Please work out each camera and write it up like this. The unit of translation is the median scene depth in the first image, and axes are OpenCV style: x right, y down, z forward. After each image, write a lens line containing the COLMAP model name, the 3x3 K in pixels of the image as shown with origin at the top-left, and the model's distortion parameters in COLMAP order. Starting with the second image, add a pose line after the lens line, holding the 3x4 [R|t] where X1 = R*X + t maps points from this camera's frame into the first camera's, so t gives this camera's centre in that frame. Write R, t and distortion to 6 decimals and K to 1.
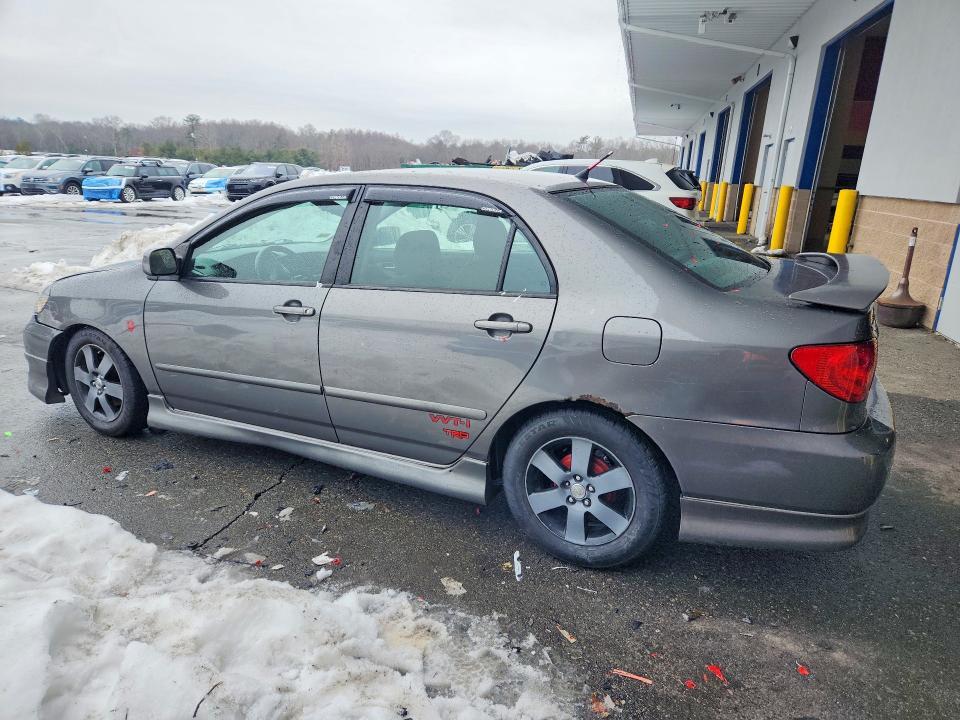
lens RADIAL K [[663.7, 0, 480.0], [0, 663.7, 360.0], [0, 0, 1]] dist [0.072116, -0.059237]
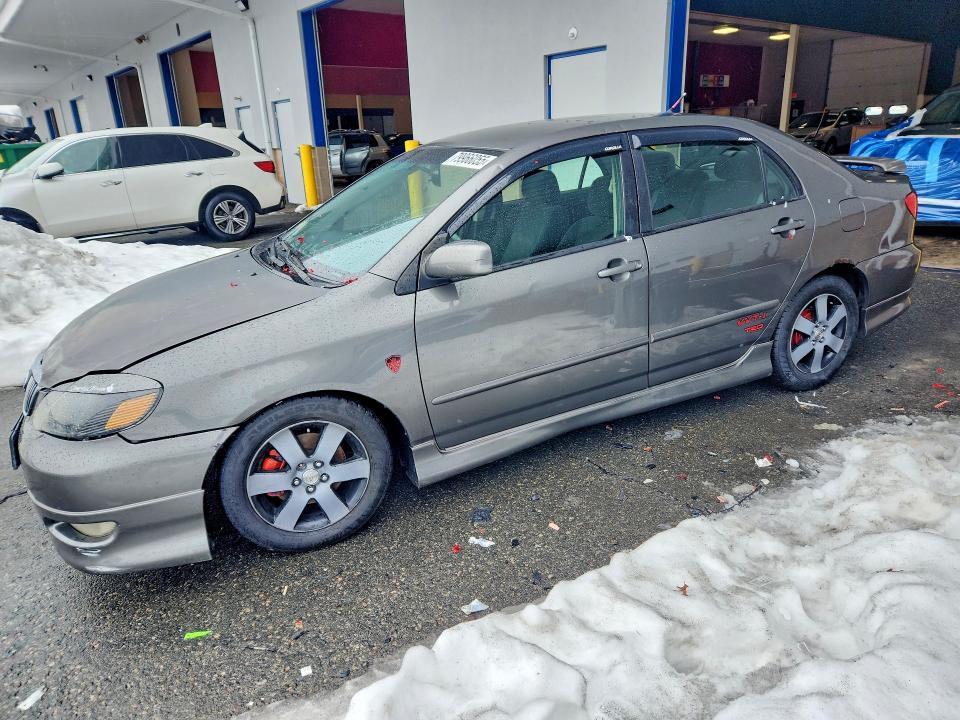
lens RADIAL K [[663.7, 0, 480.0], [0, 663.7, 360.0], [0, 0, 1]] dist [0.072116, -0.059237]
pose [[0.584304, -0.318608, 0.746377, -1.049471], [0.285952, 0.941554, 0.178066, -0.163379], [-0.759487, 0.109383, 0.641260, 0.494432]]
